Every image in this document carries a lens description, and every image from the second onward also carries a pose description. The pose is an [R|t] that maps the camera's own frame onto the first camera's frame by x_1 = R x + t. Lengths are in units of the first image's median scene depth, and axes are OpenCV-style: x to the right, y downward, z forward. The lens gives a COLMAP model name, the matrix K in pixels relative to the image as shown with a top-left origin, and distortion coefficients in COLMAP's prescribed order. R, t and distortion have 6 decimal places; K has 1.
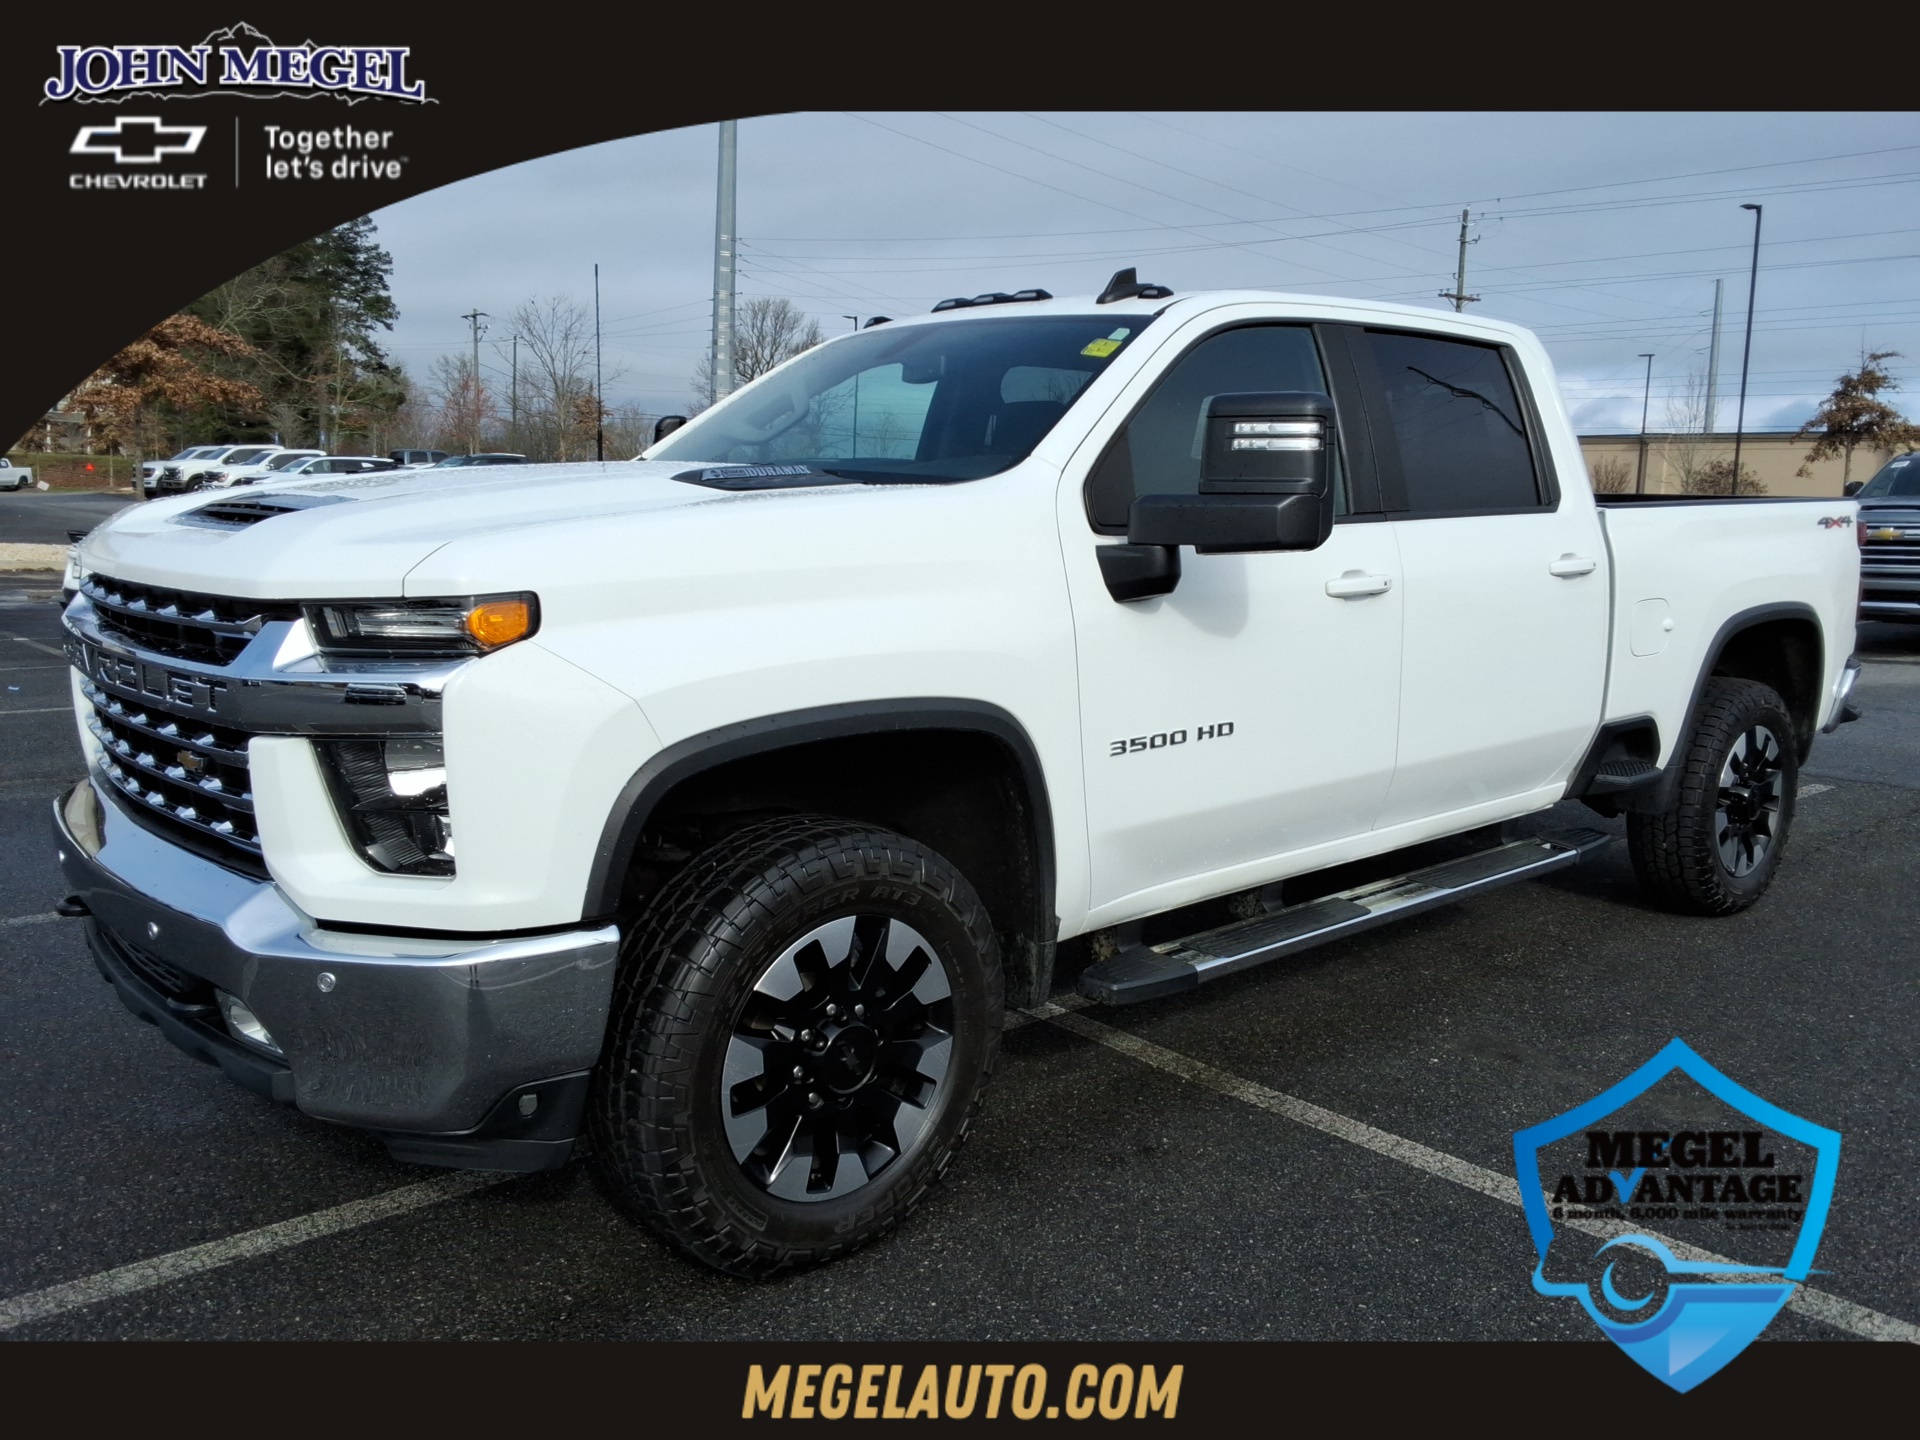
lens RADIAL K [[1527.5, 0, 963.6], [0, 1527.5, 711.3], [0, 0, 1]] dist [0.120173, -0.179389]
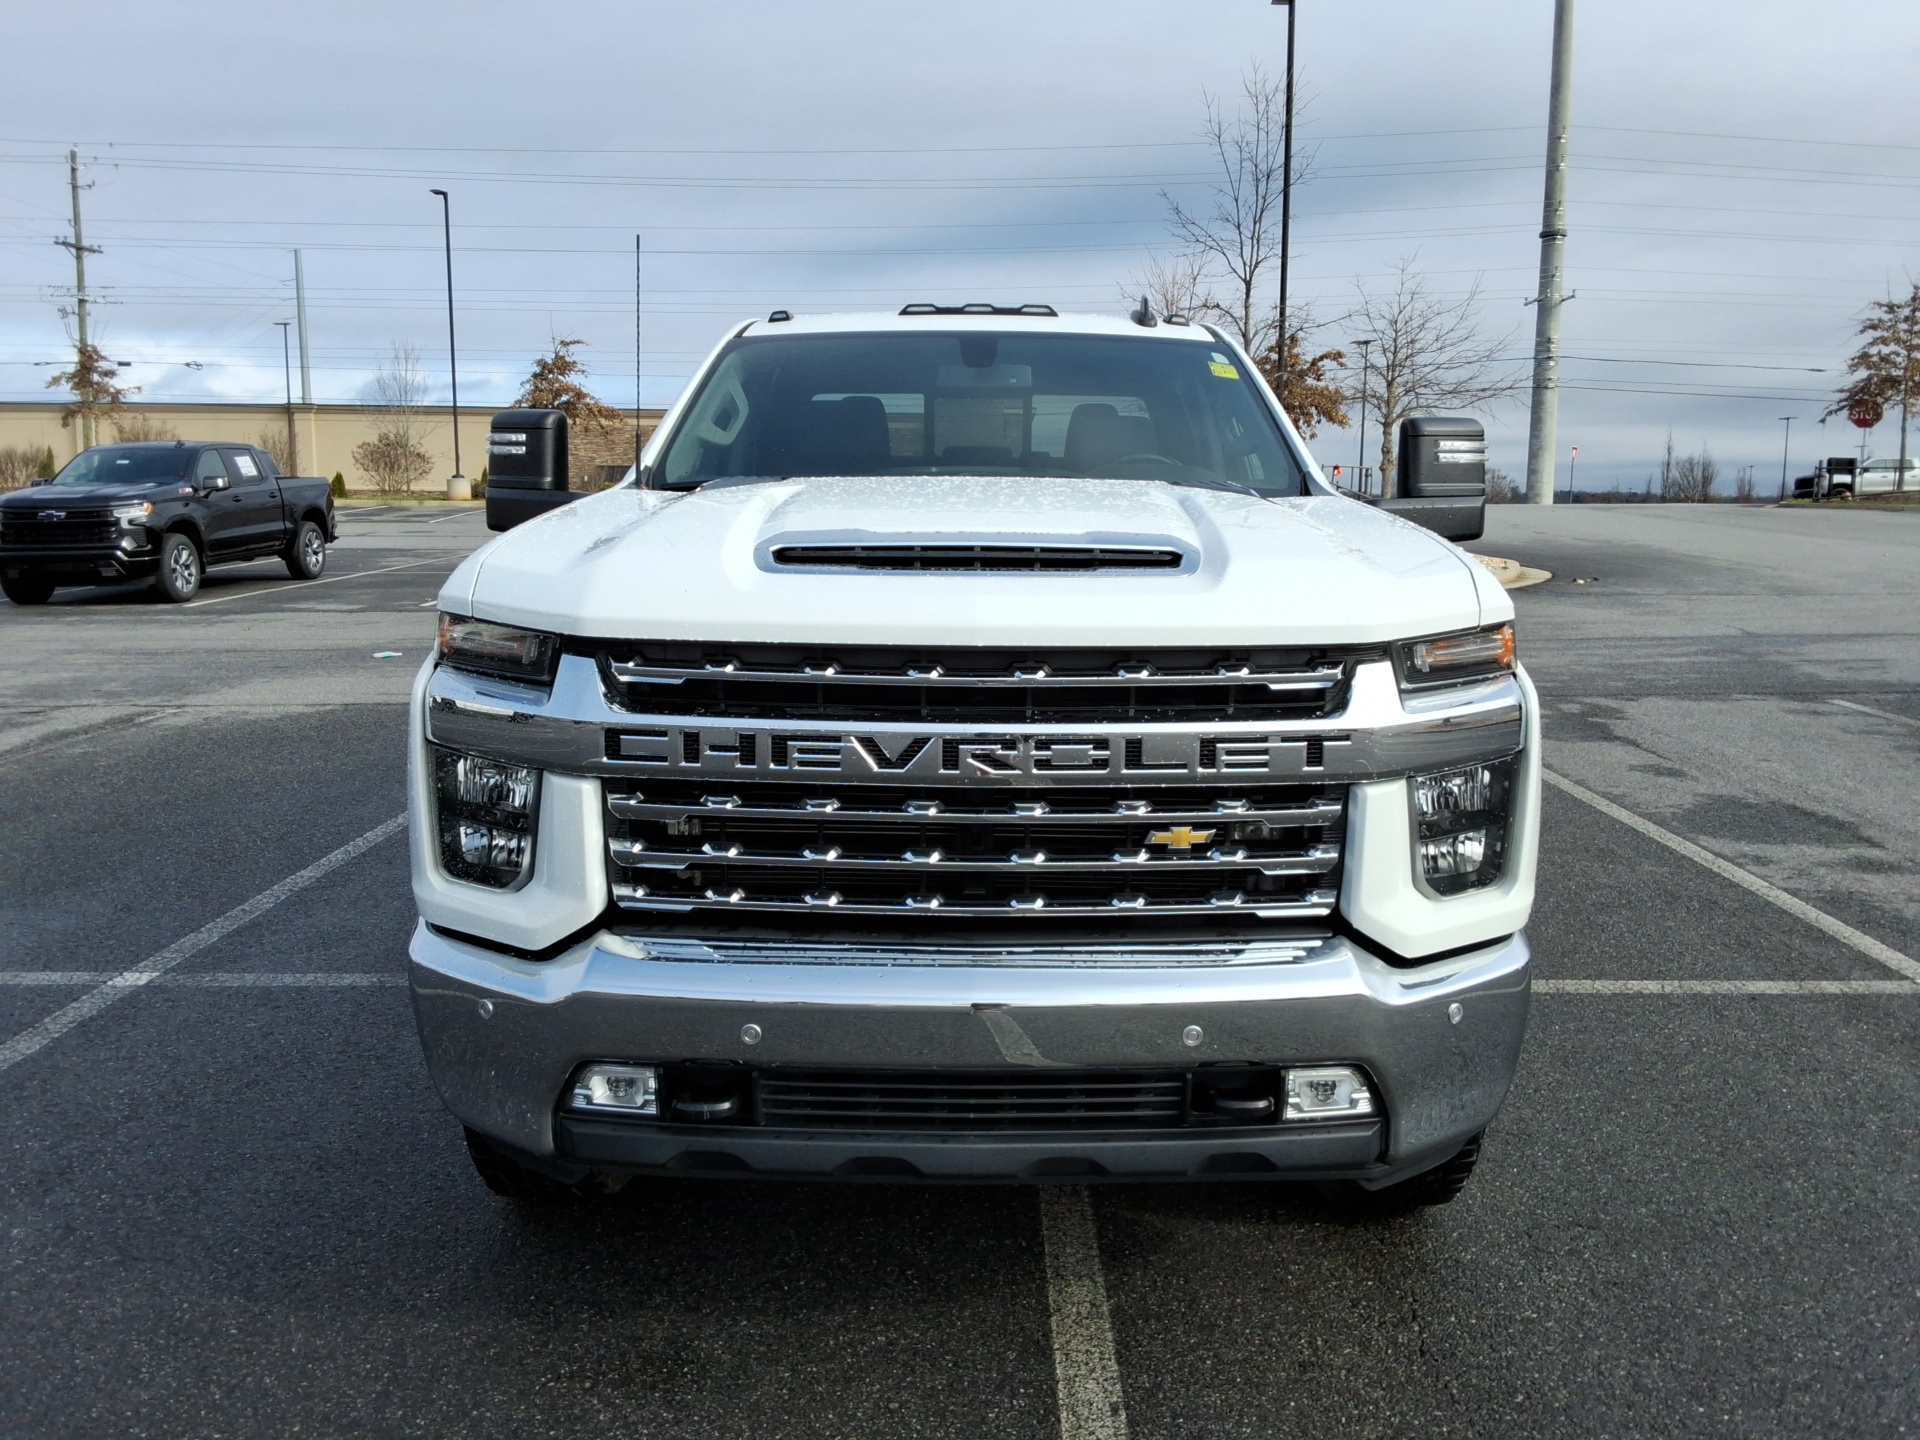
lens RADIAL K [[1538.1, 0, 979.6], [0, 1538.1, 709.8], [0, 0, 1]] dist [0.126182, -0.194782]
pose [[0.657411, -0.128274, 0.742534, -1.031481], [0.115178, 0.990931, 0.069210, -0.097250], [-0.744678, 0.040024, 0.666223, 0.422486]]
